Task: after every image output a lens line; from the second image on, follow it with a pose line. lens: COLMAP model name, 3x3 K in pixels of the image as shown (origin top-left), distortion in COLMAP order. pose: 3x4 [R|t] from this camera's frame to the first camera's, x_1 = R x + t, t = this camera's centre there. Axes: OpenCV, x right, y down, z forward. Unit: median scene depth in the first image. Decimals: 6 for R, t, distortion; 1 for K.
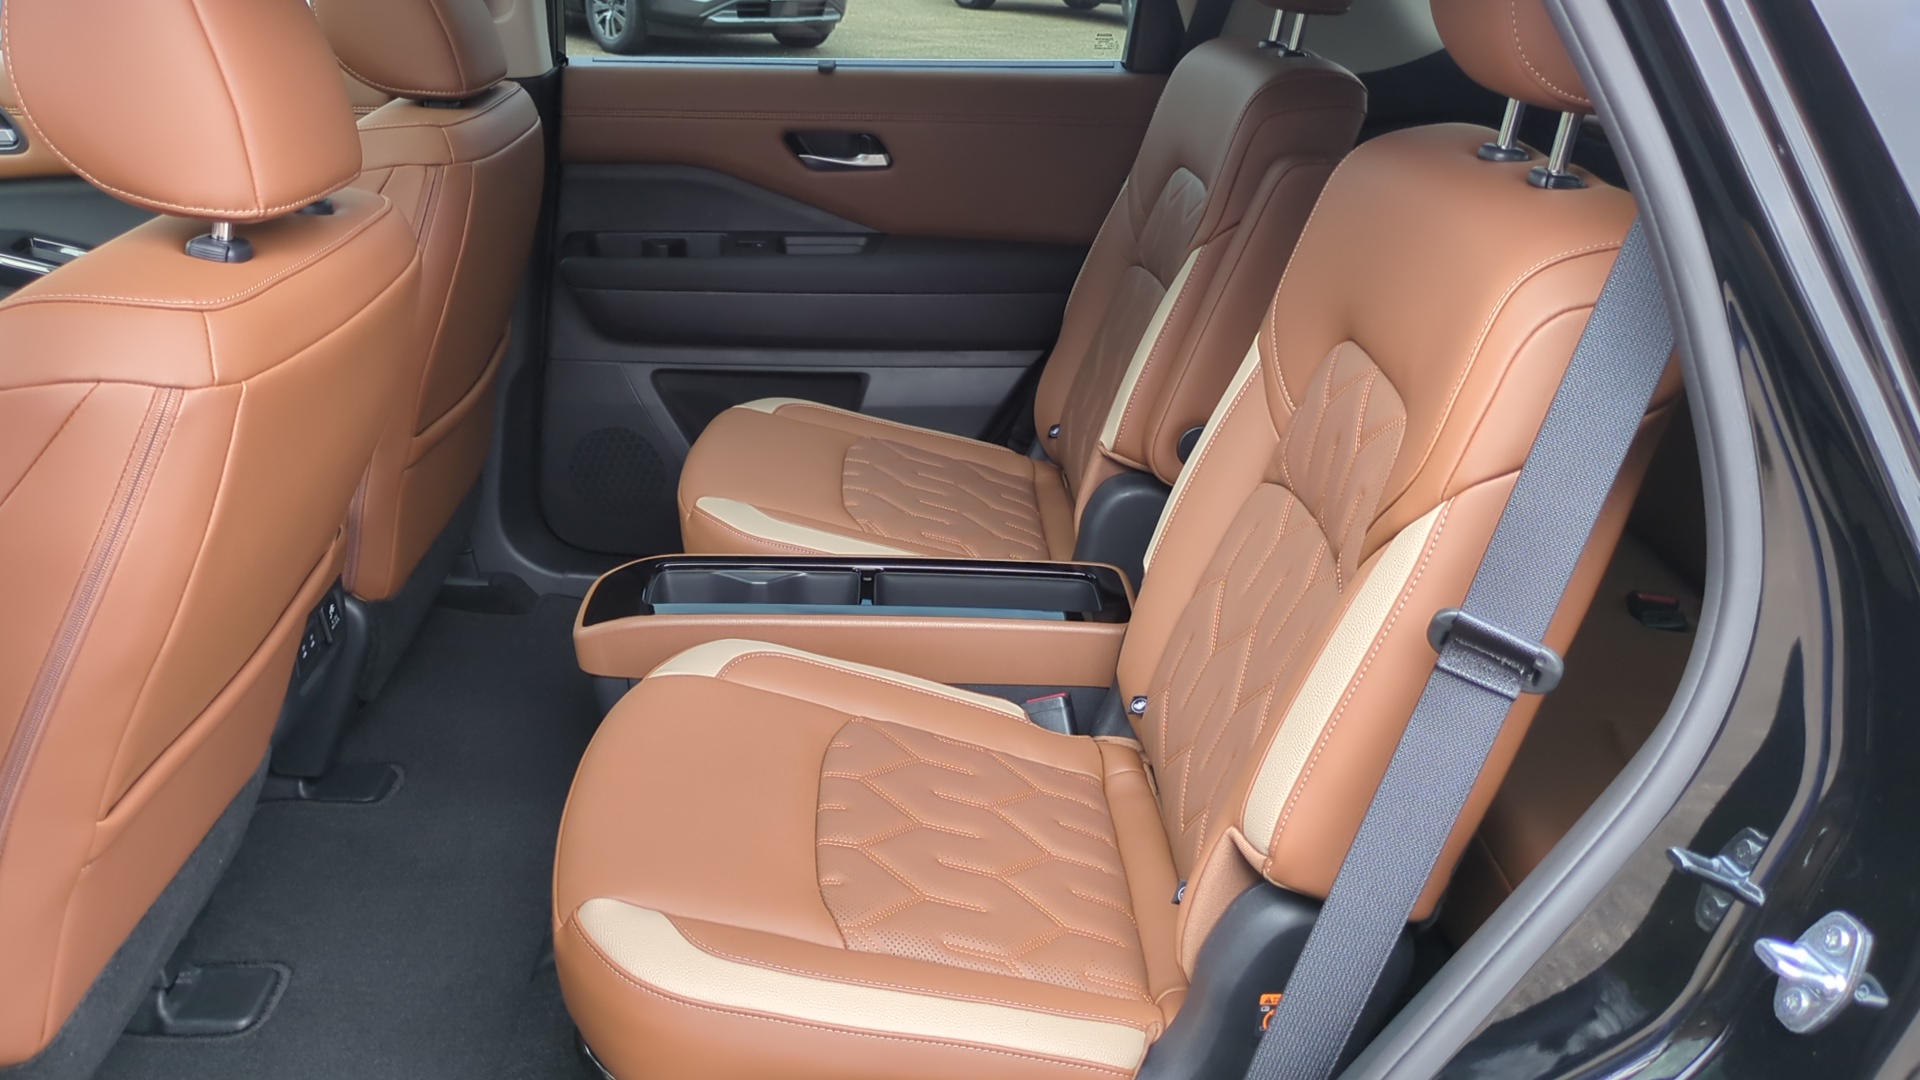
lens RADIAL K [[1640.0, 0, 960.2], [0, 1640.0, 539.9], [0, 0, 1]] dist [0.050776, -0.090348]
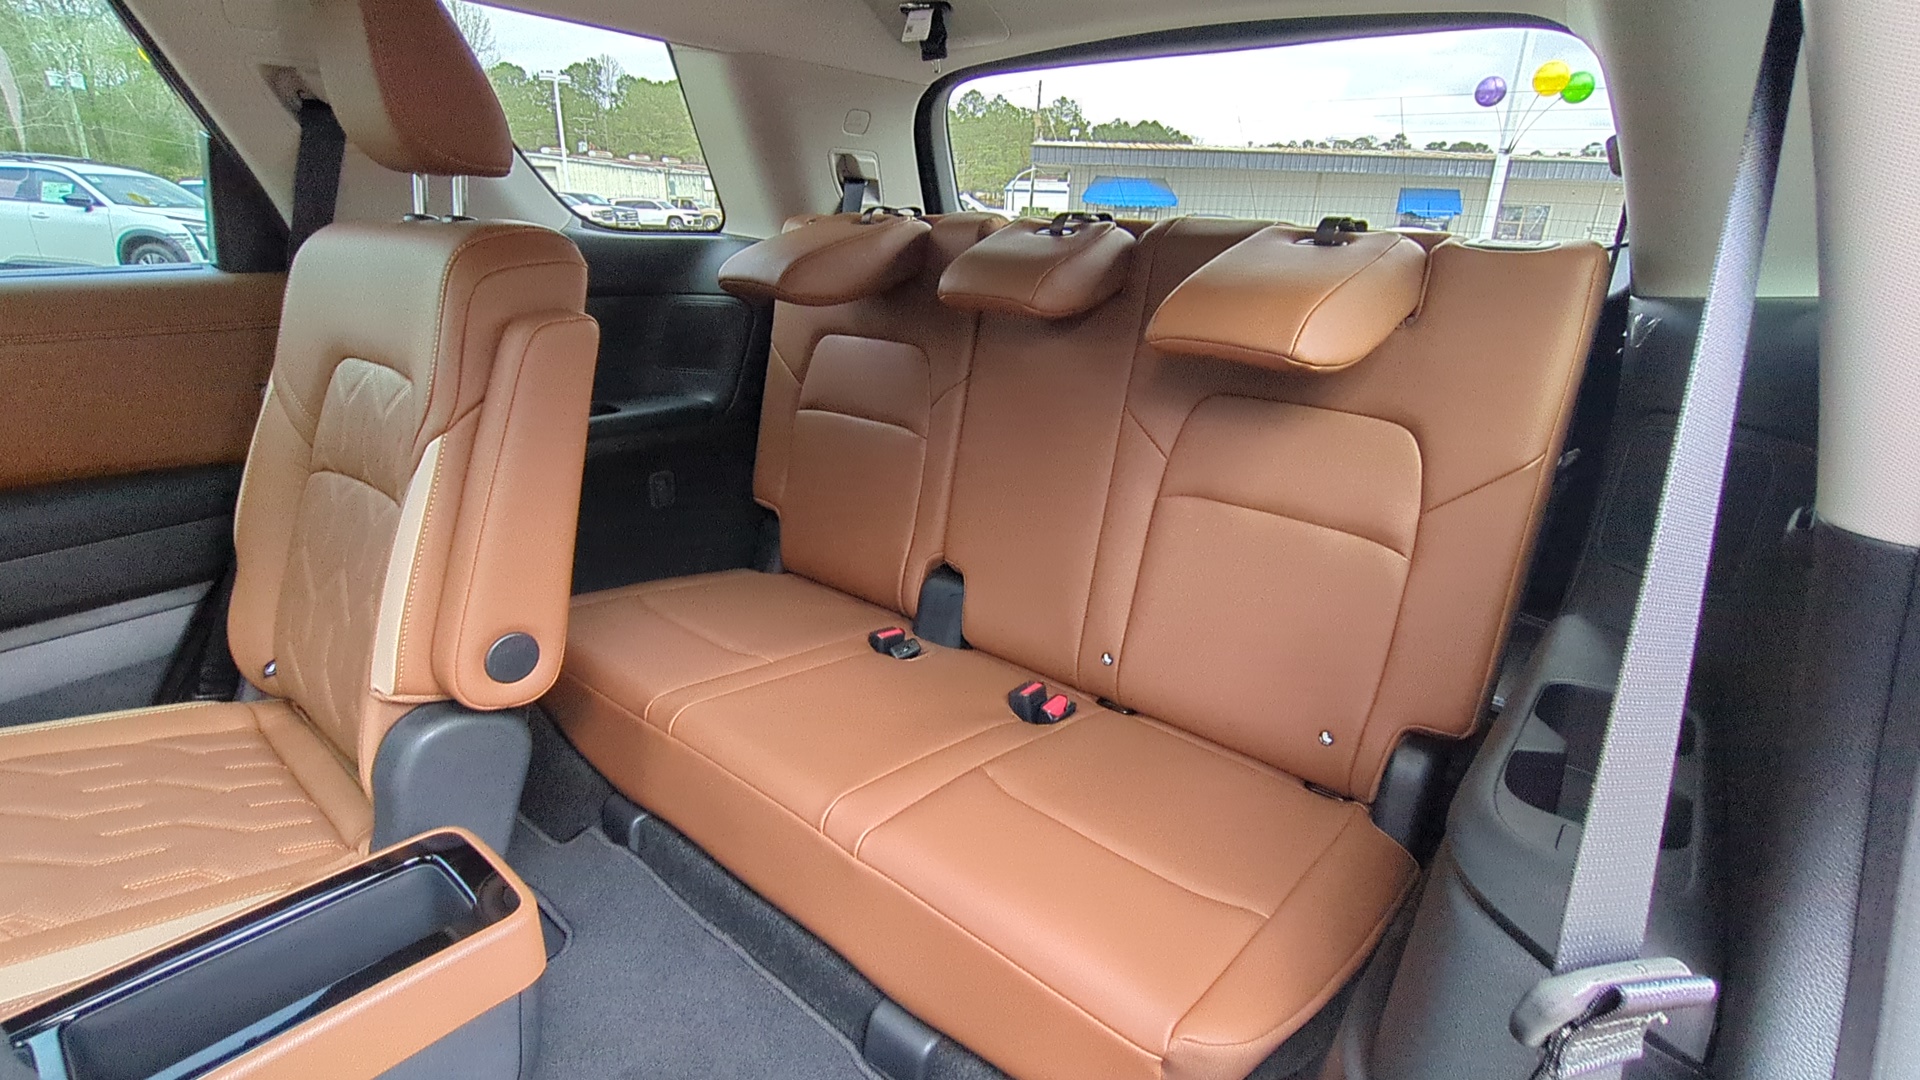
lens RADIAL K [[889.1, 0, 961.6], [0, 889.1, 539.2], [0, 0, 1]] dist [-0.004687, -0.000015]
pose [[0.677434, -0.265442, 0.686020, 0.000403], [0.276676, 0.956083, 0.096724, -0.079633], [-0.681567, 0.124282, 0.721125, 0.406807]]
